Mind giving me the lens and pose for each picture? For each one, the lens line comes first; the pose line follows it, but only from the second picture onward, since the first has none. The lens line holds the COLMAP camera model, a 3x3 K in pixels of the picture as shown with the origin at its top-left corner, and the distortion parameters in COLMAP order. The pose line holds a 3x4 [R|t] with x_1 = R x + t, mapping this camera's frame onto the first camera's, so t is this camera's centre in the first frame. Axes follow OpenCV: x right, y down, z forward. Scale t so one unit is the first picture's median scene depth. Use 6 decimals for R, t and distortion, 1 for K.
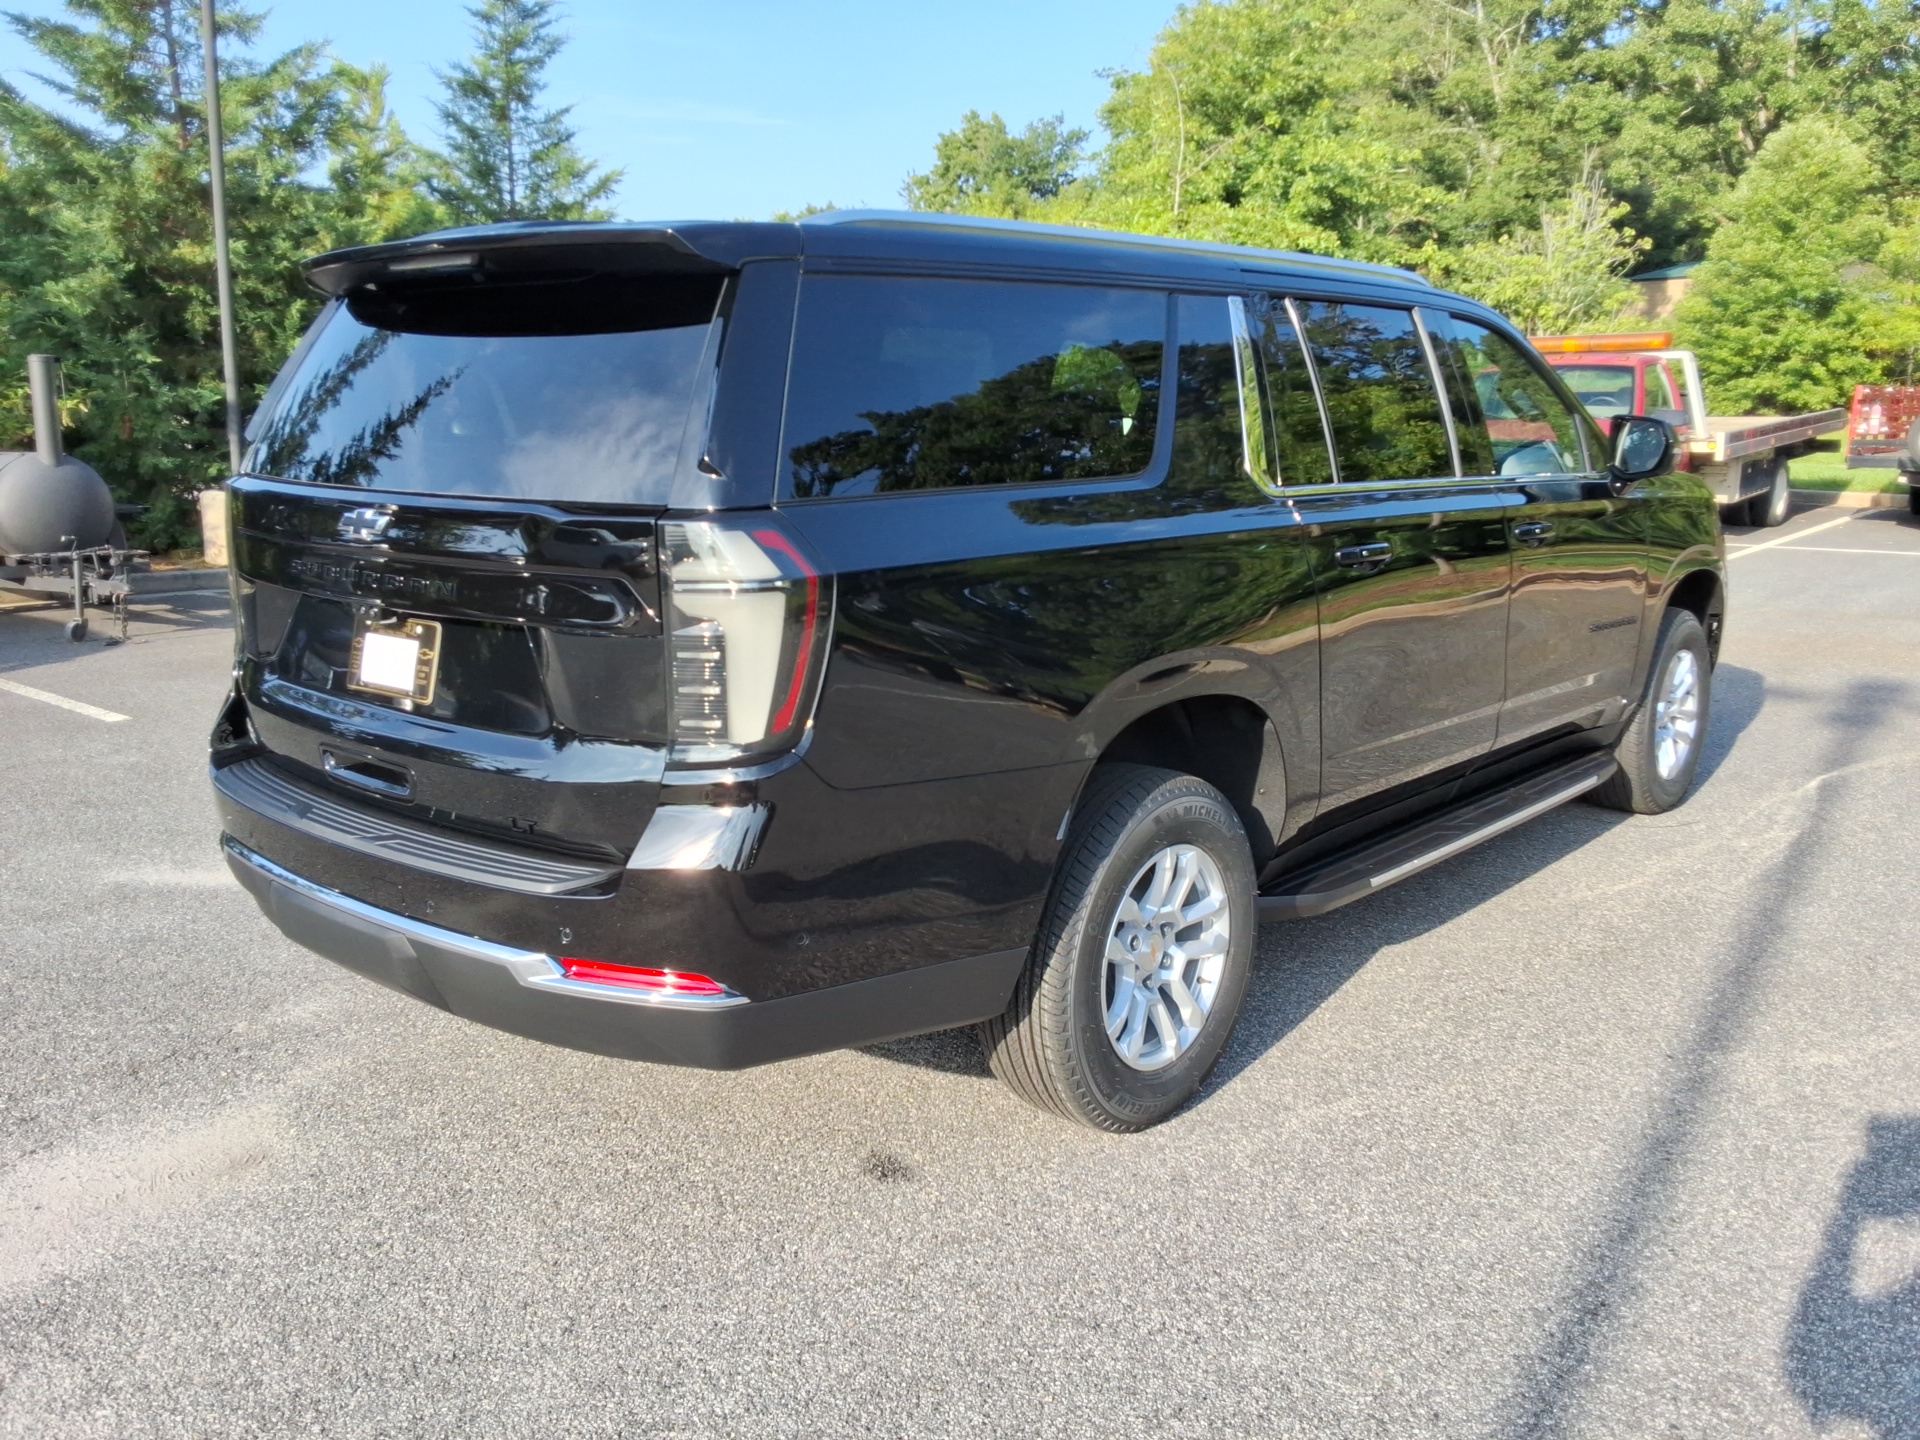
lens RADIAL K [[1518.6, 0, 960.0], [0, 1518.6, 720.0], [0, 0, 1]] dist [0.091116, -0.117371]
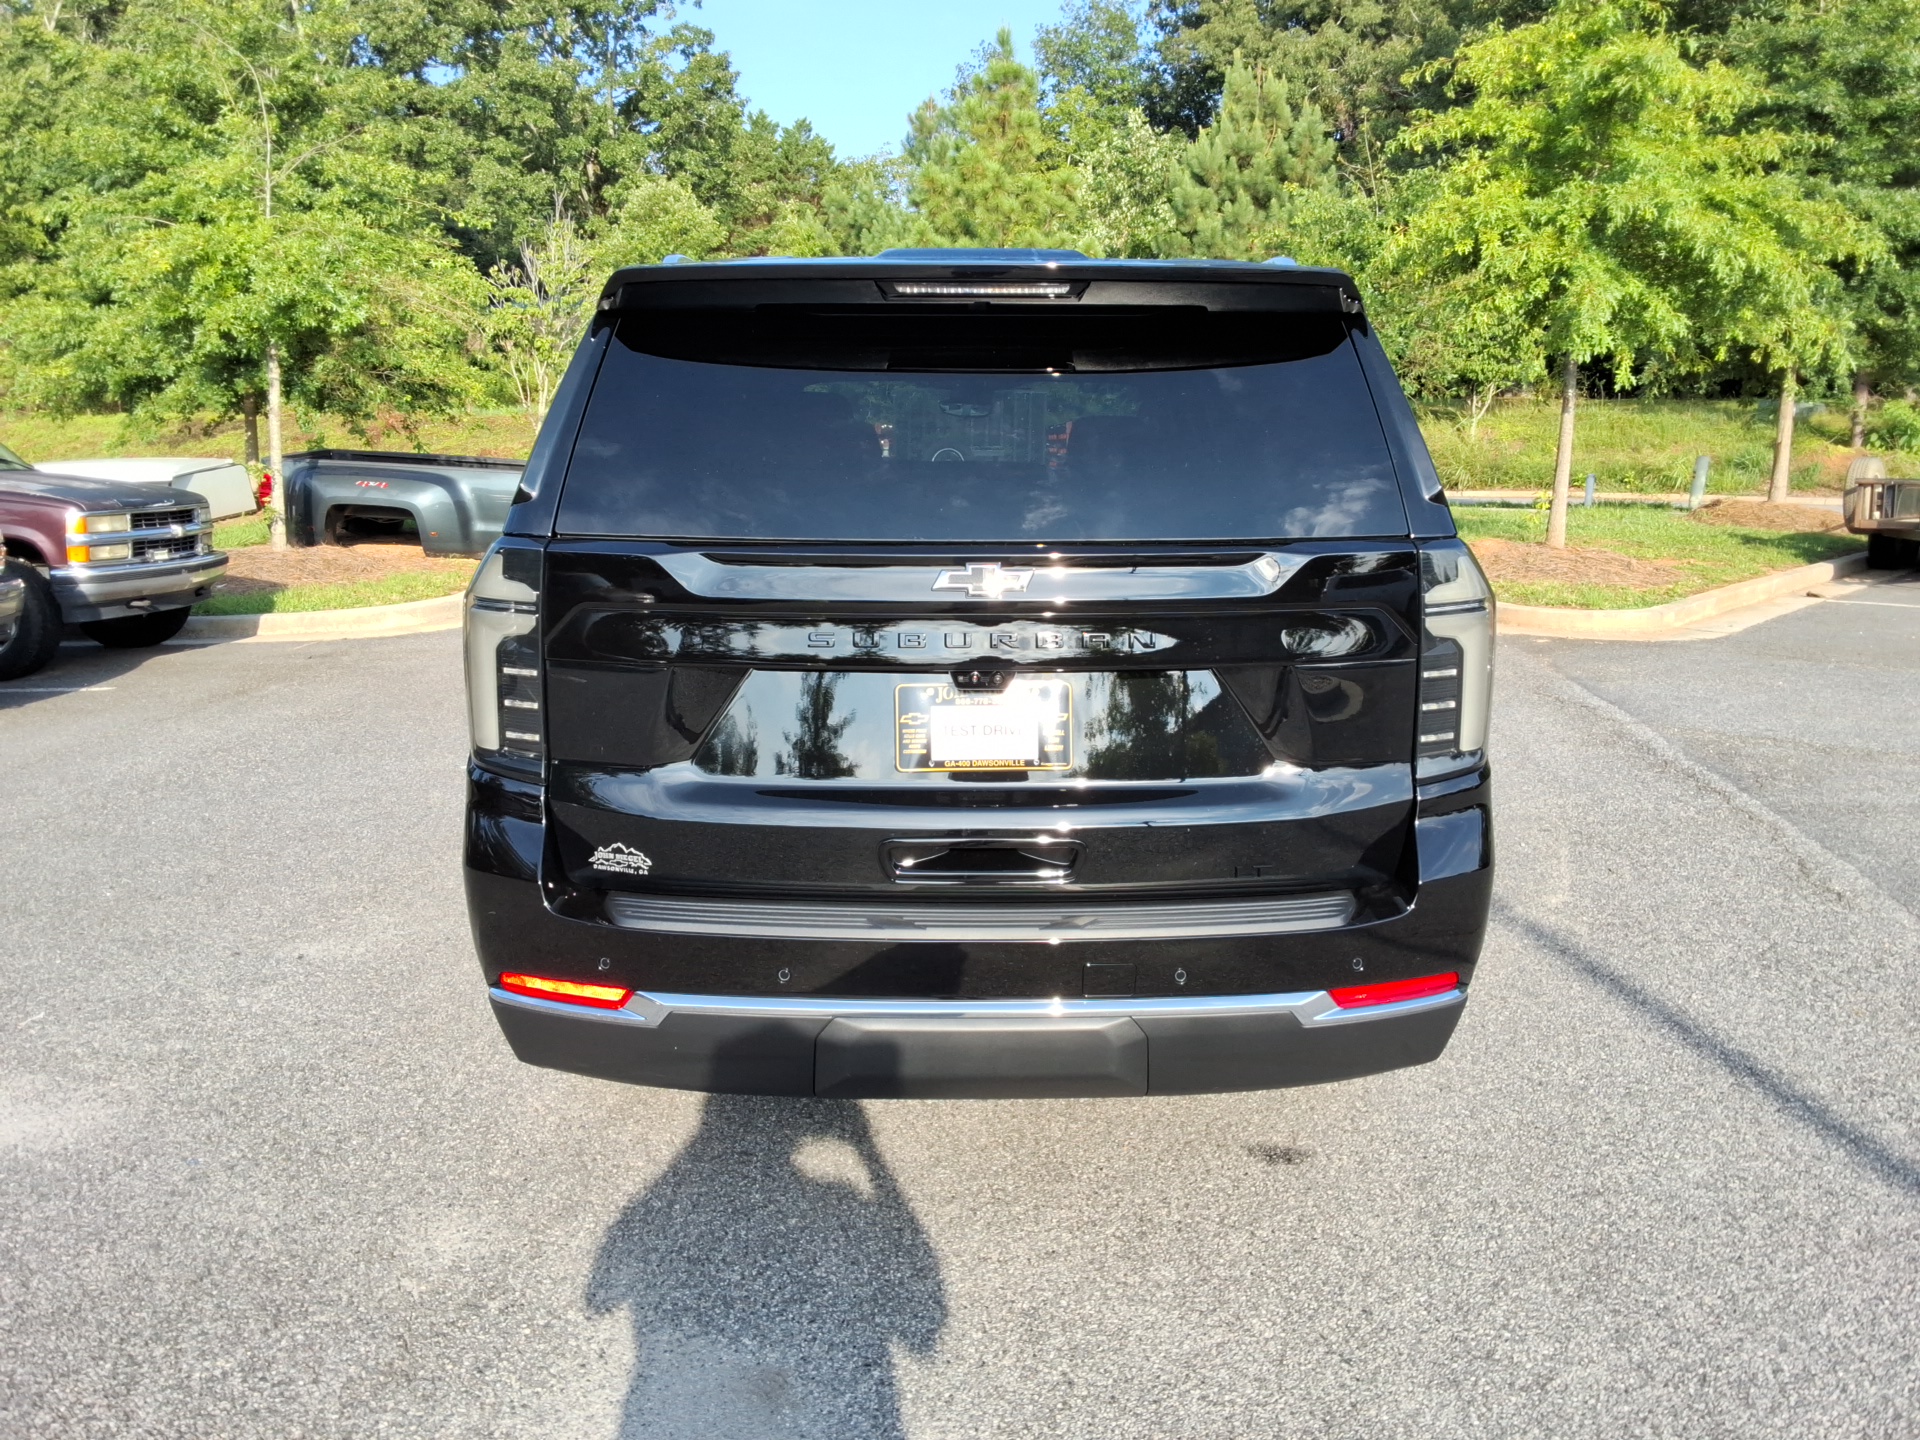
lens RADIAL K [[1533.8, 0, 971.6], [0, 1533.8, 722.4], [0, 0, 1]] dist [0.098115, -0.167305]
pose [[0.752729, -0.121892, 0.646947, -0.172579], [0.132611, 0.990640, 0.032352, -0.013400], [-0.644836, 0.061440, 0.761848, 0.059731]]
